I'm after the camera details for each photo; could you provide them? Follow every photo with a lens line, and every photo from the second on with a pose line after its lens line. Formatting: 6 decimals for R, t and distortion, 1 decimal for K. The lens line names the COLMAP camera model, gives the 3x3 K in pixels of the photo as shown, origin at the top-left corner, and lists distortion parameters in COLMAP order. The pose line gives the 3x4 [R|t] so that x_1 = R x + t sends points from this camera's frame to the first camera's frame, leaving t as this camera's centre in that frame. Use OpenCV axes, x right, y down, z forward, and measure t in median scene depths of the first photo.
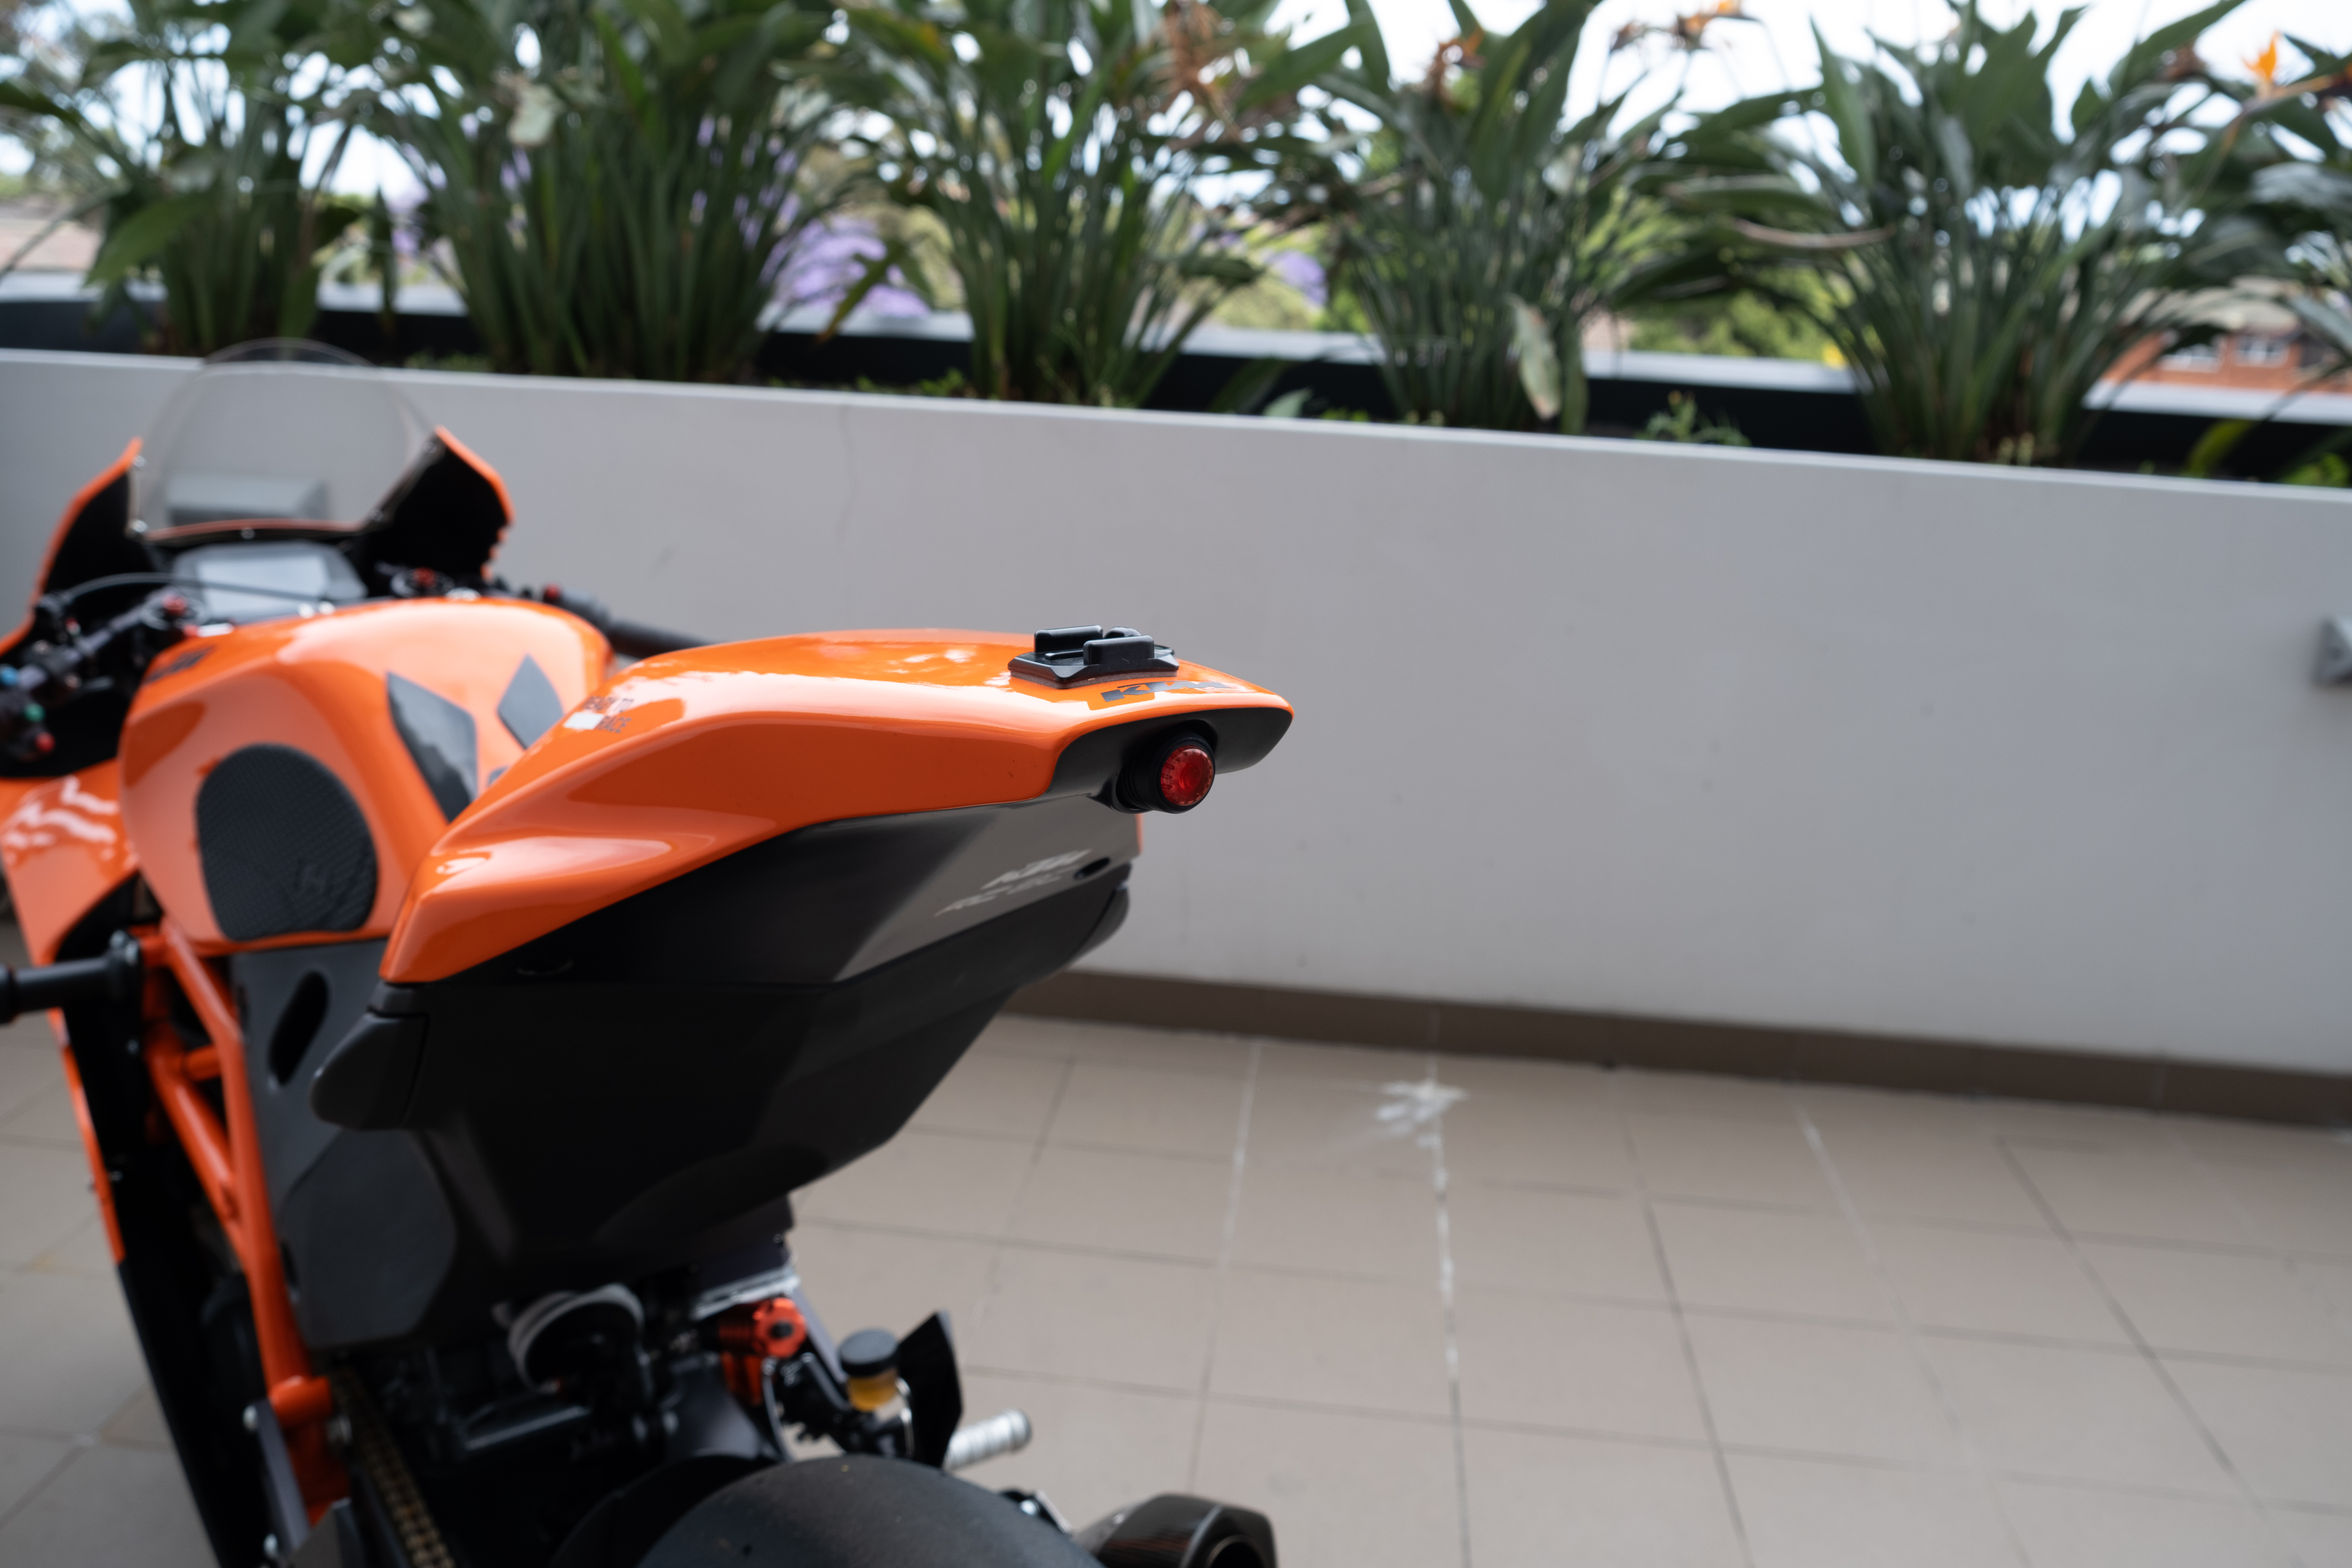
lens RADIAL K [[1838.9, 0, 1175.2], [0, 1838.9, 776.7], [0, 0, 1]] dist [-0.047415, 0.047107]
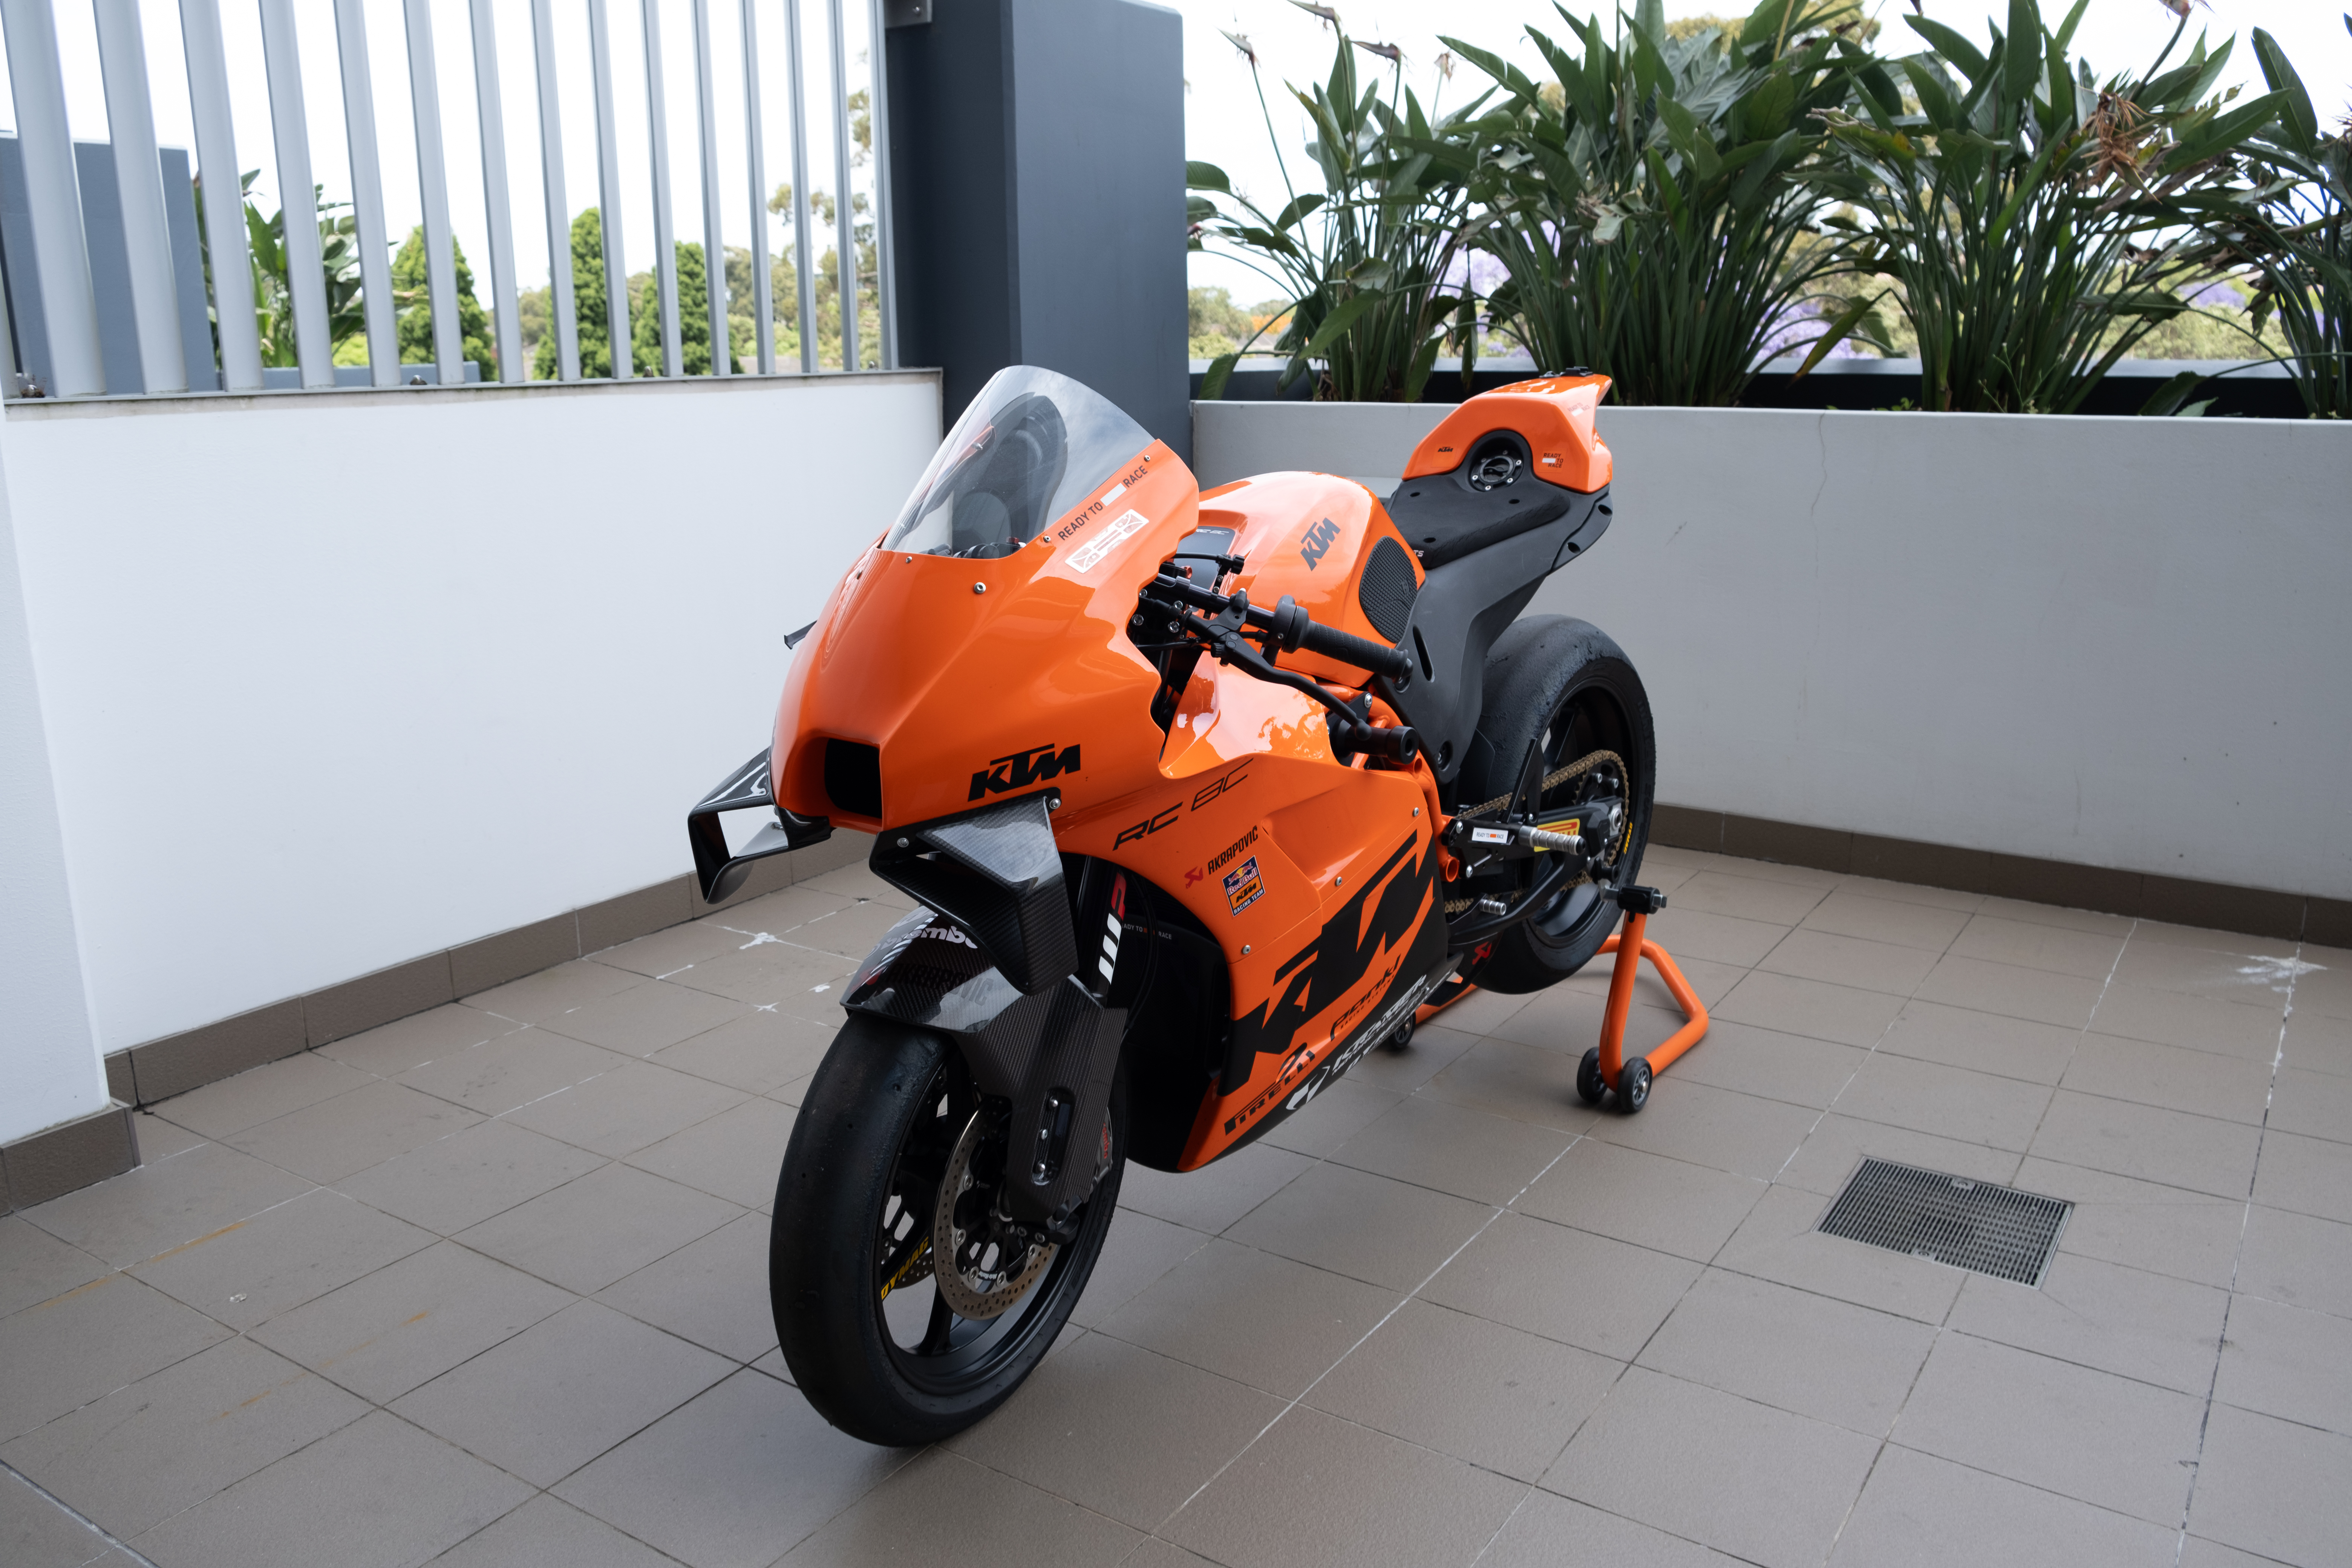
lens RADIAL K [[1848.9, 0, 1170.1], [0, 1848.9, 765.2], [0, 0, 1]] dist [-0.043341, 0.052630]
pose [[0.883706, 0.049523, -0.465415, 0.037251], [-0.074803, 0.996549, -0.035993, 0.127588], [0.462027, 0.066622, 0.884360, -0.376752]]
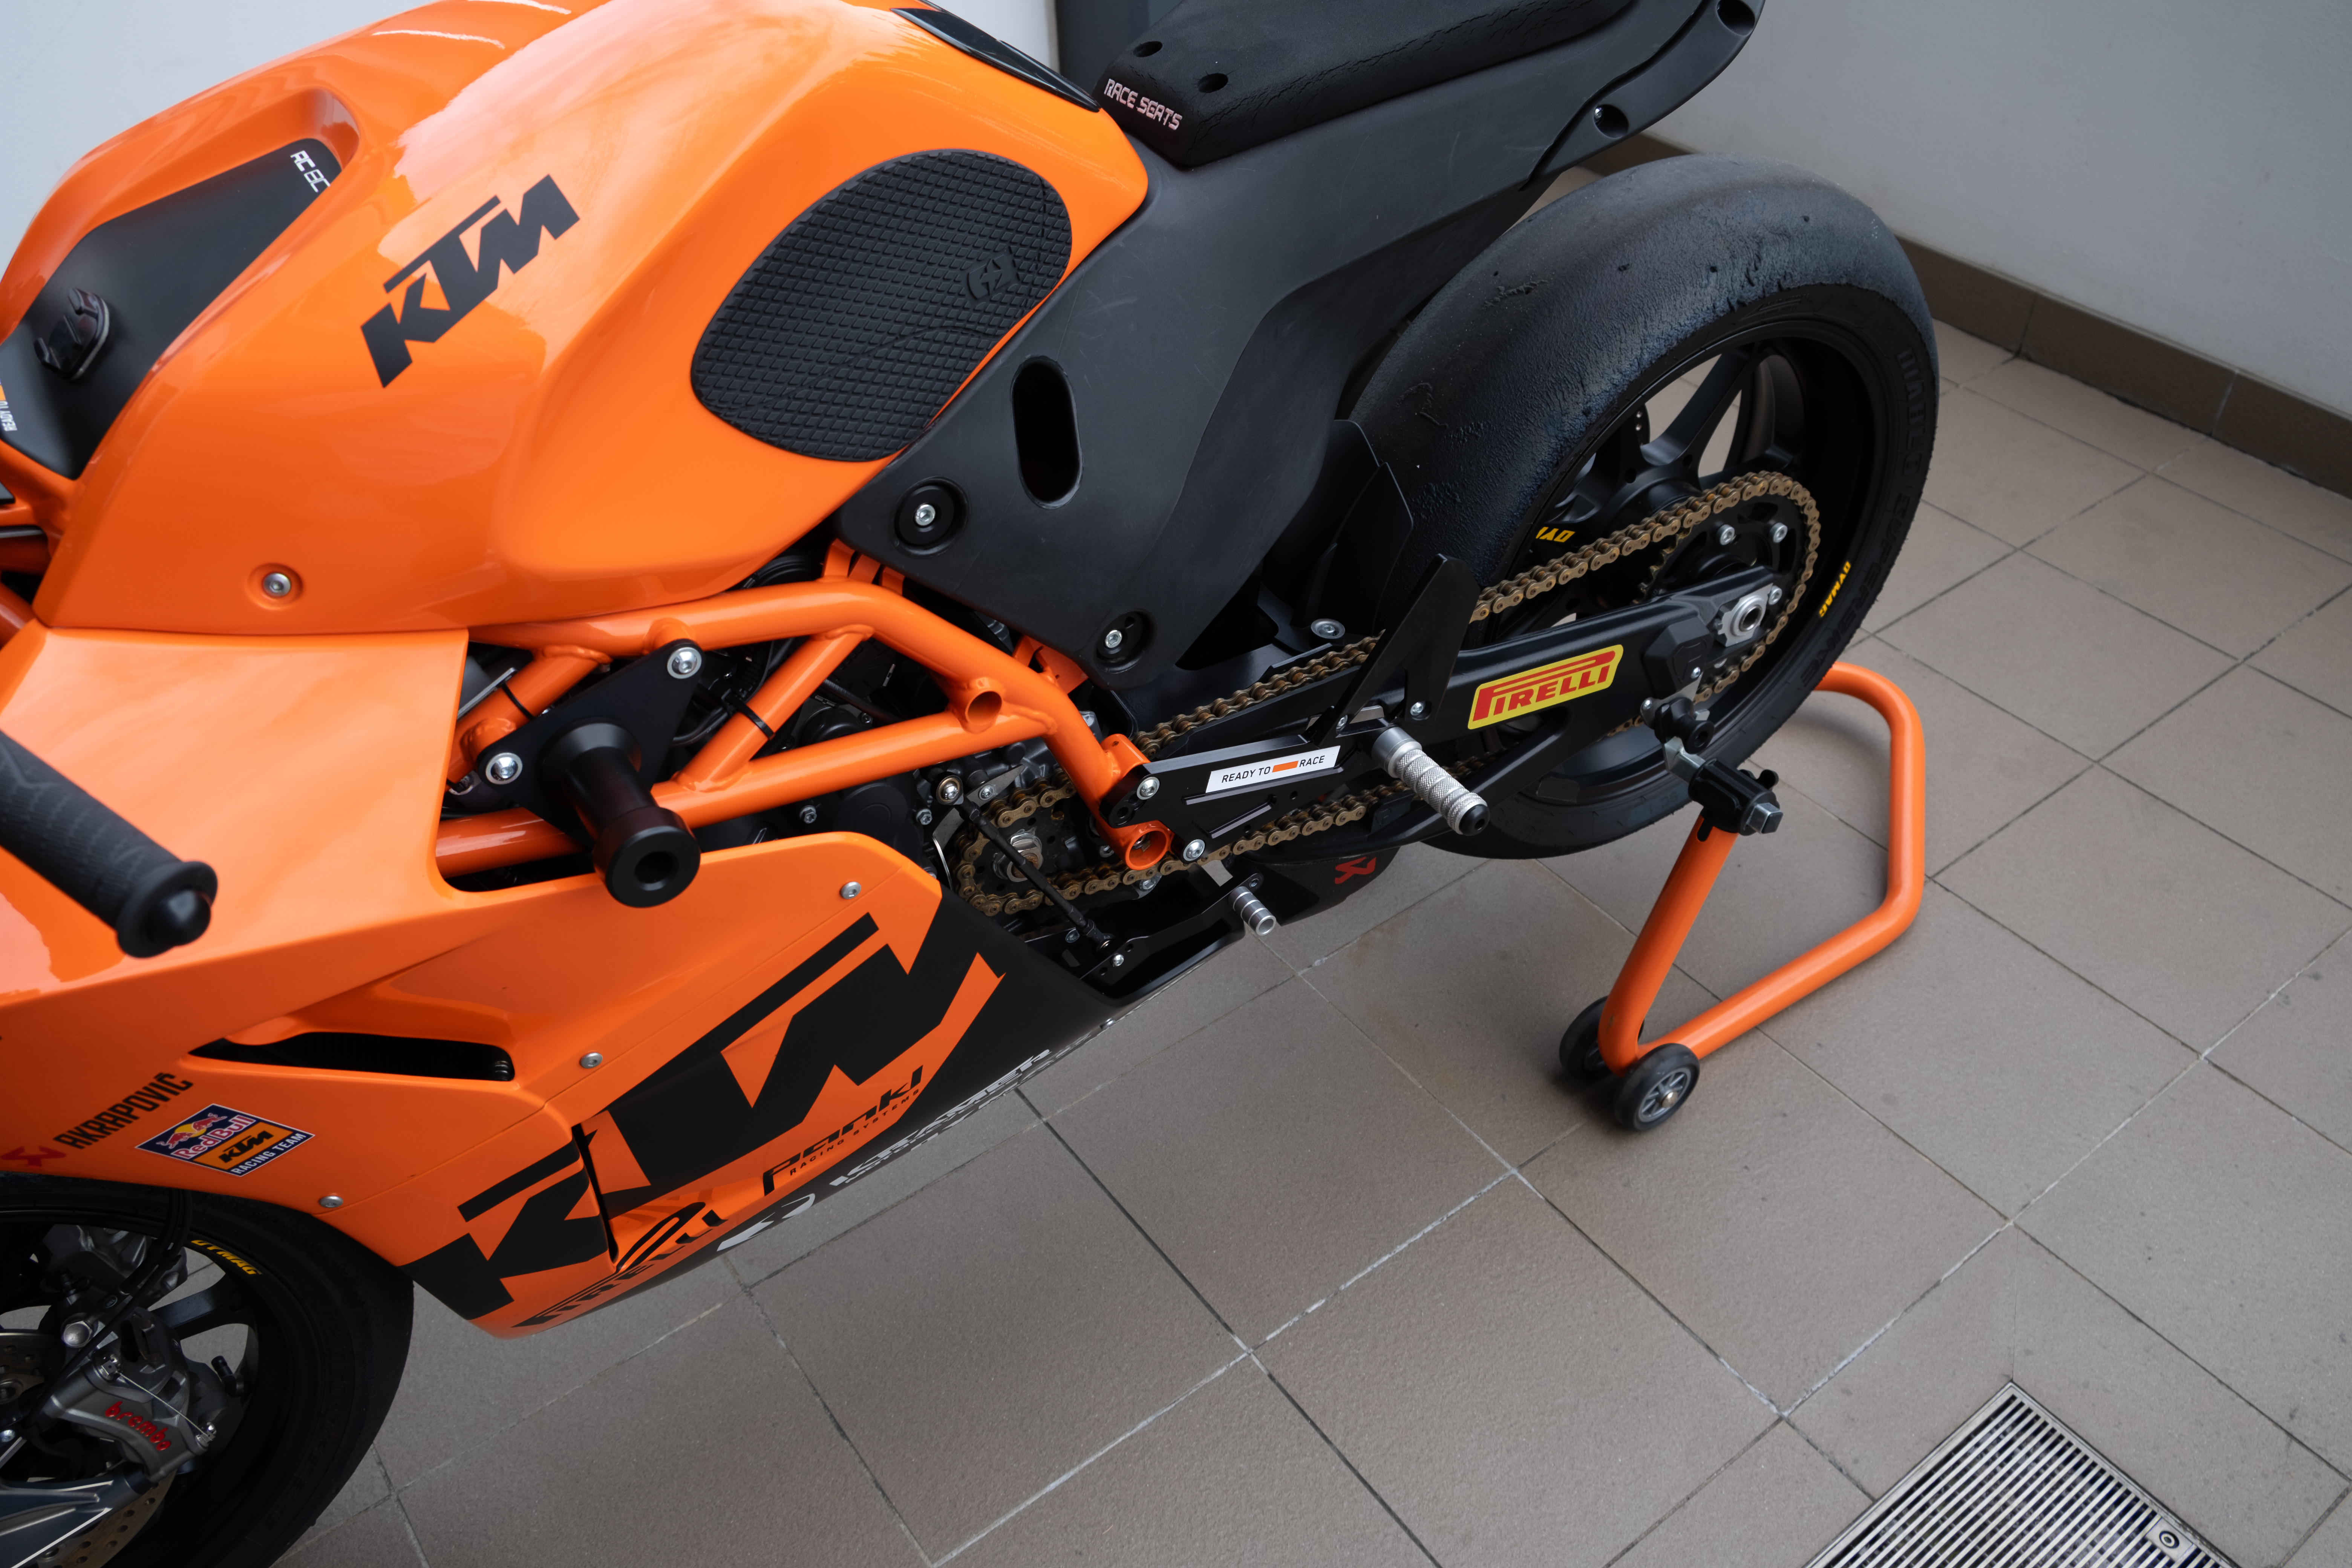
lens RADIAL K [[1840.5, 0, 1181.5], [0, 1840.5, 776.2], [0, 0, 1]] dist [-0.044107, 0.048290]
pose [[0.677860, 0.431640, -0.595141, -0.001553], [-0.152459, 0.874438, 0.460558, -0.047352], [0.719210, -0.221459, 0.658554, 0.134026]]
